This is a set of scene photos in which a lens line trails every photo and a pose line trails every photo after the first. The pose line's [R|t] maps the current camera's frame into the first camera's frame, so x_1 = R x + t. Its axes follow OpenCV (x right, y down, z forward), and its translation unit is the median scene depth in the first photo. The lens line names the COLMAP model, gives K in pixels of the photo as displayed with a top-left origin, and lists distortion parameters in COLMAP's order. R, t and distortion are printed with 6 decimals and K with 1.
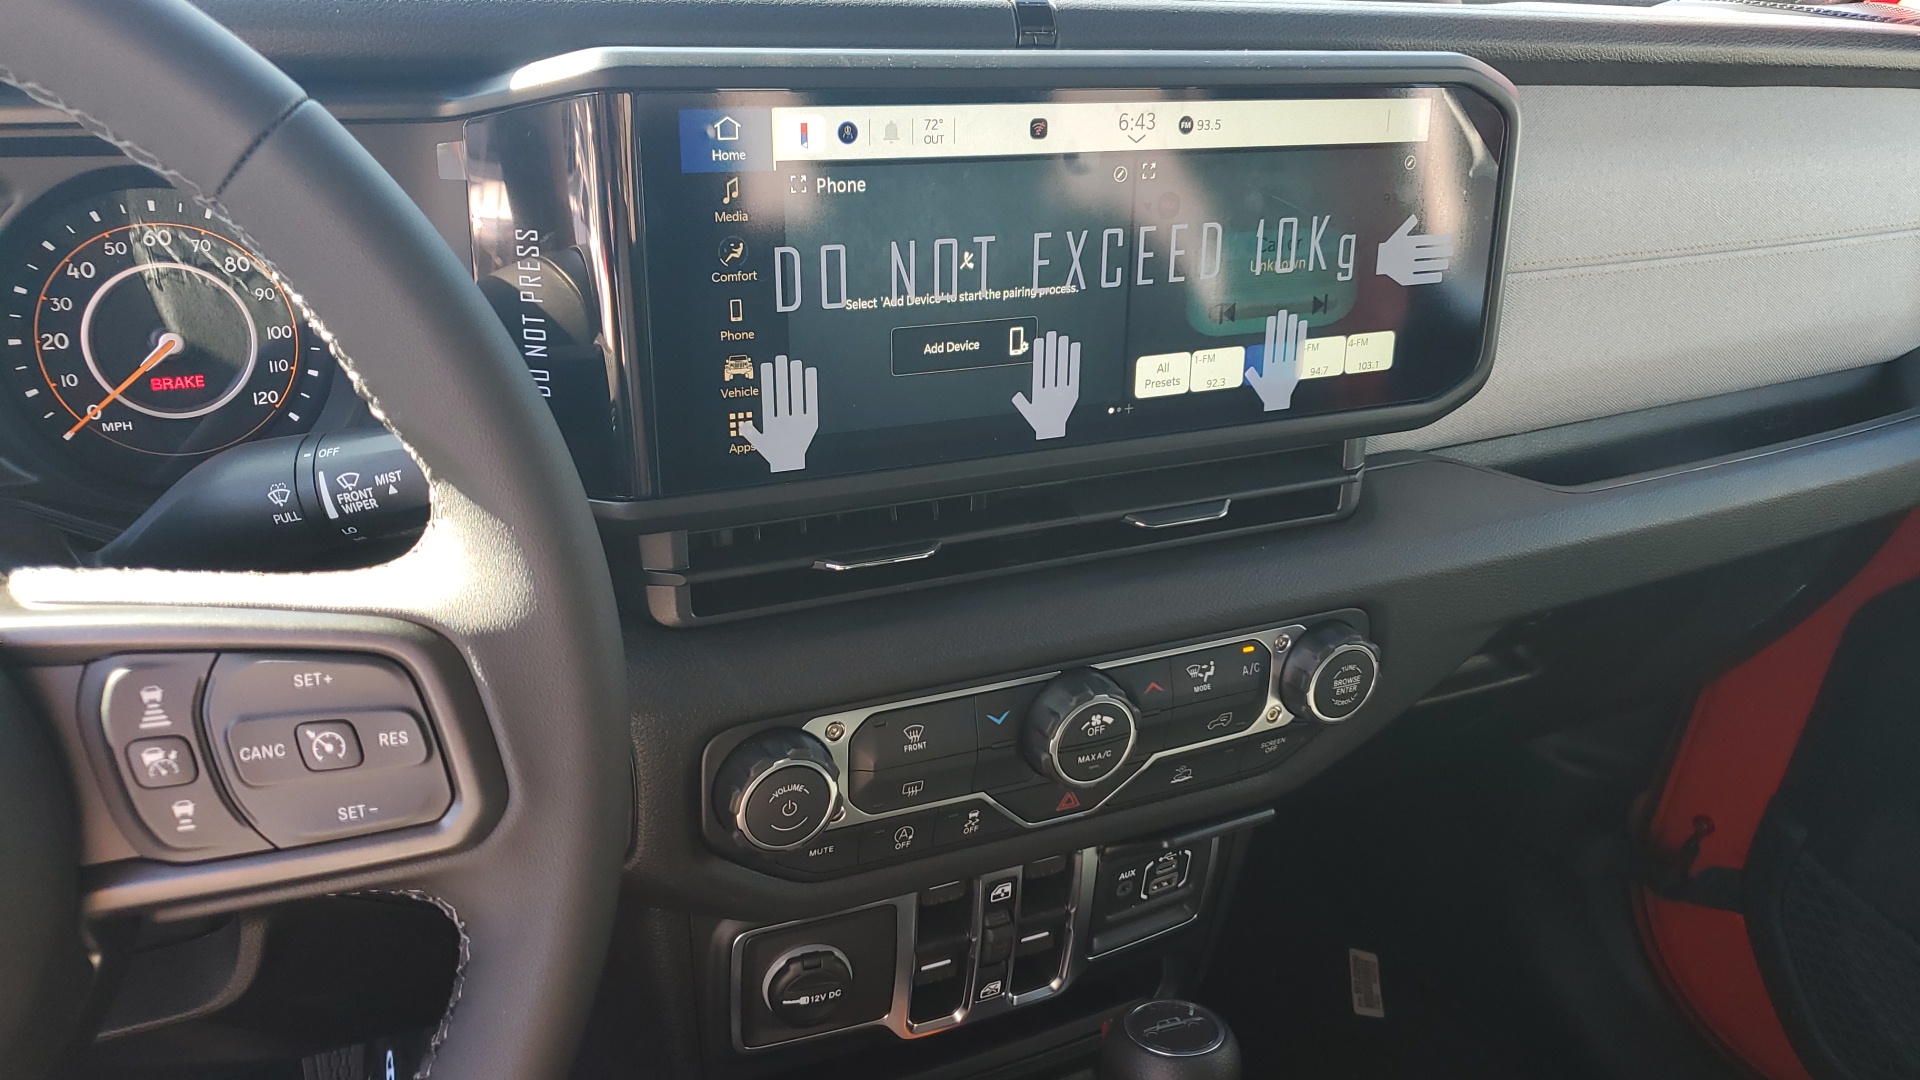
lens RADIAL K [[1486.0, 0, 938.3], [0, 1486.0, 563.6], [0, 0, 1]] dist [0.020715, -0.002213]
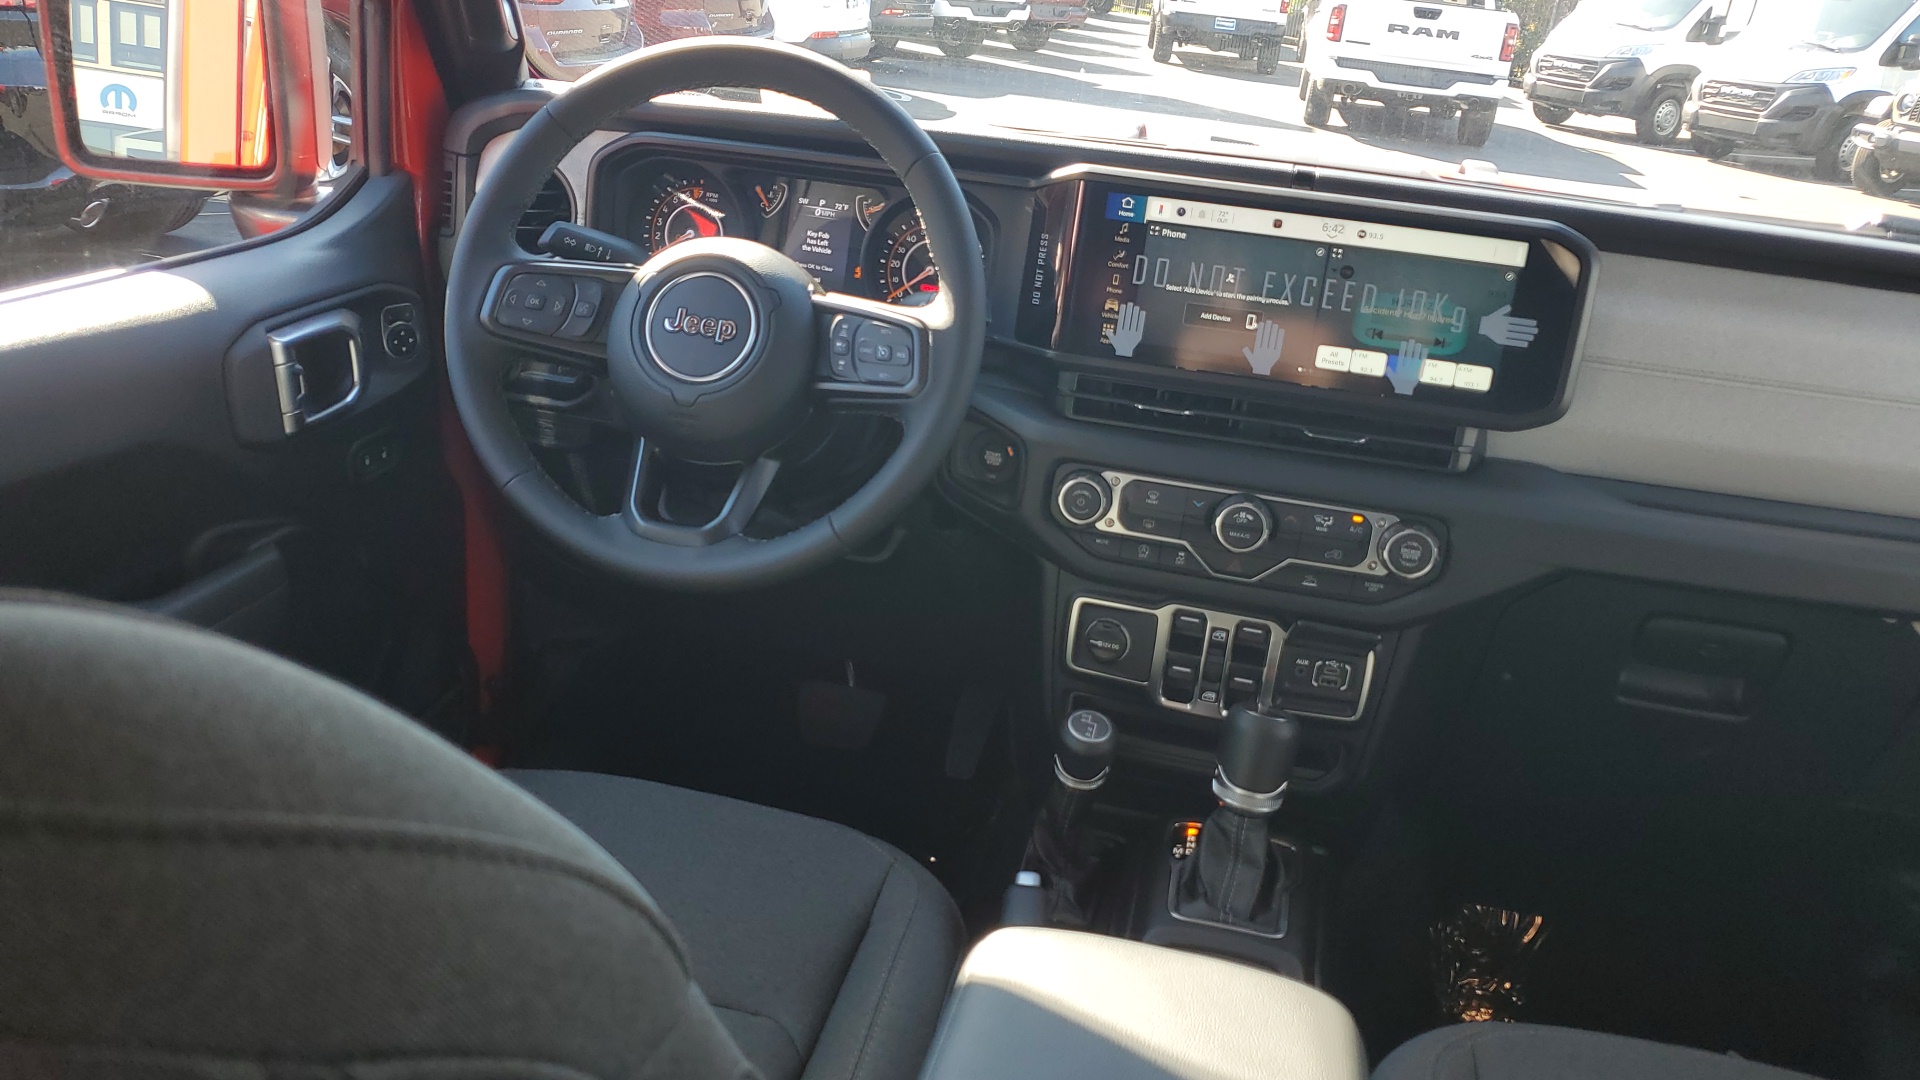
lens RADIAL K [[1508.7, 0, 939.9], [0, 1508.7, 564.8], [0, 0, 1]] dist [0.099186, -0.274373]
pose [[0.777770, 0.228602, -0.585503, 1.126711], [-0.322291, 0.944785, -0.059246, 0.476617], [0.539631, 0.234782, 0.808502, -0.953015]]
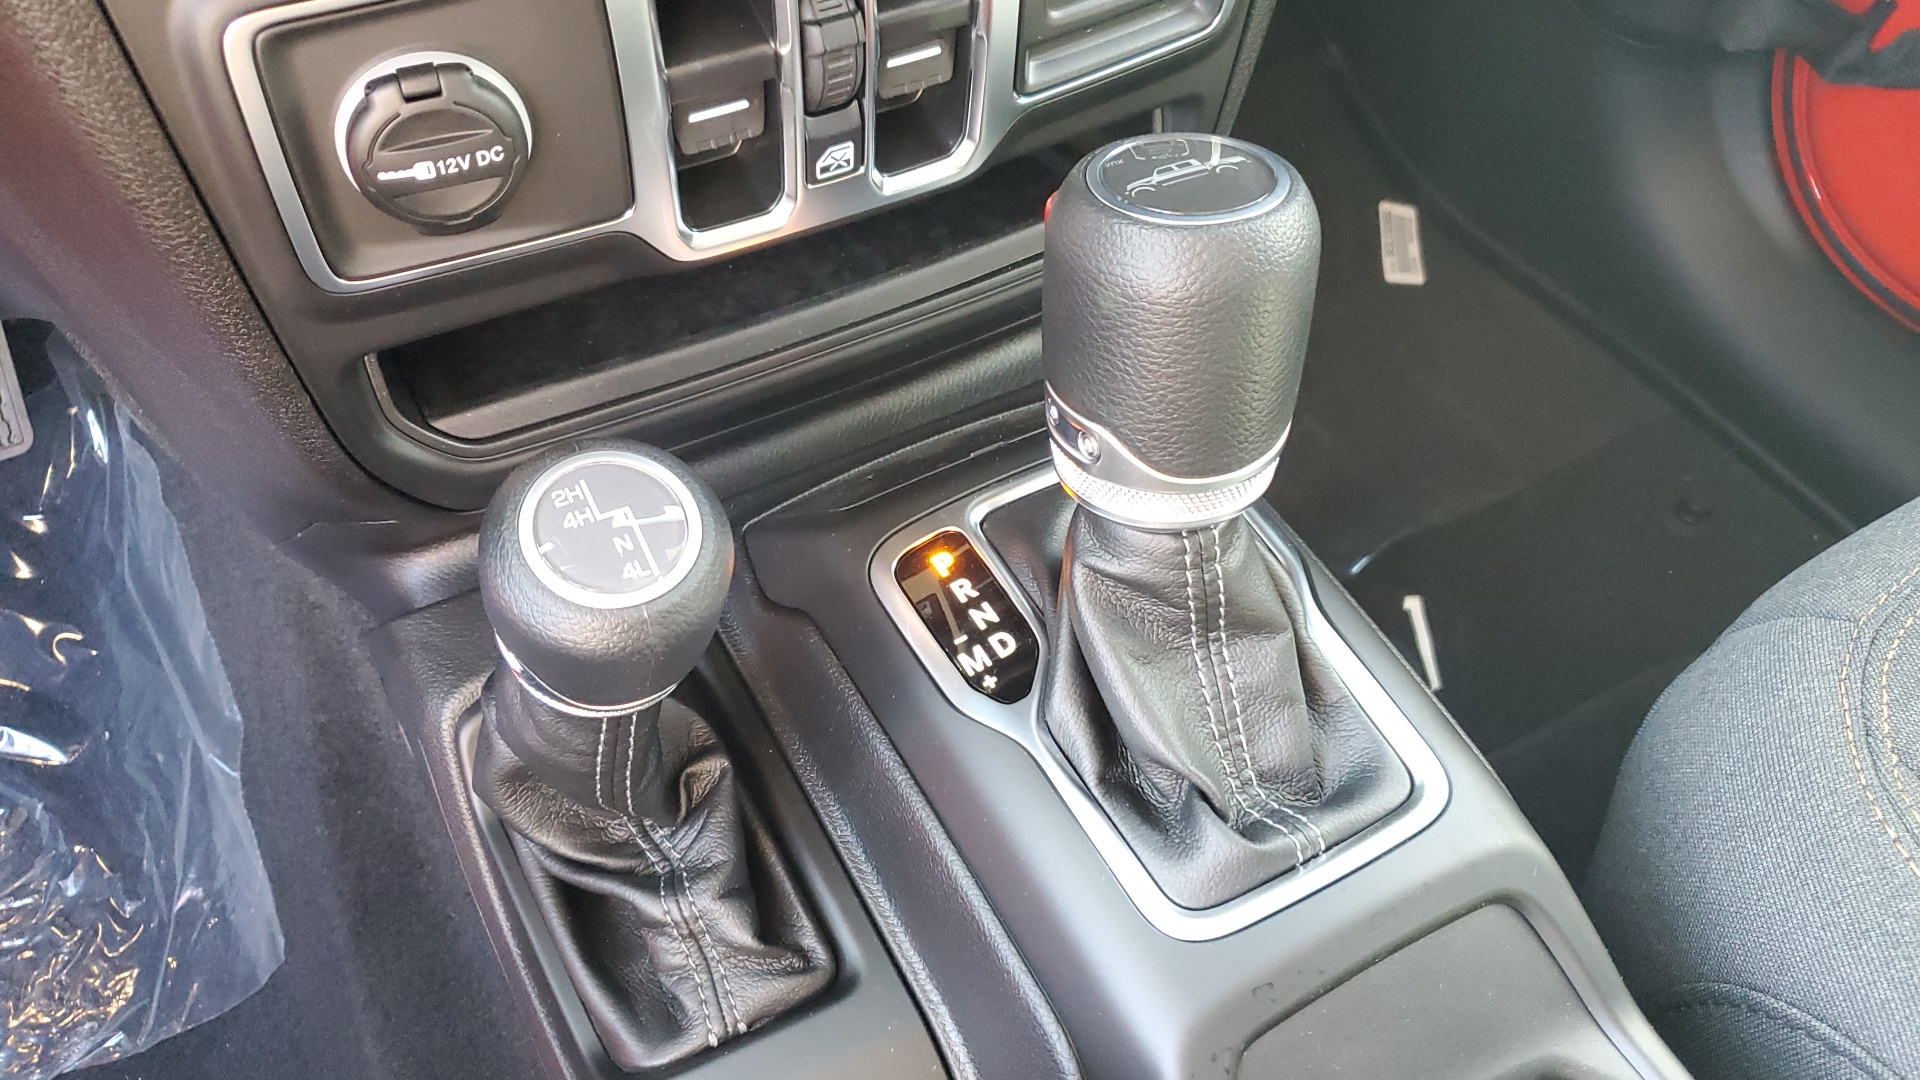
lens RADIAL K [[1495.3, 0, 960.0], [0, 1495.3, 540.0], [0, 0, 1]] dist [-0.016503, -0.000241]
pose [[0.997442, -0.068815, 0.019354, 0.080492], [0.055628, 0.917240, 0.394432, 0.270350], [-0.044896, -0.392347, 0.918721, 0.608171]]
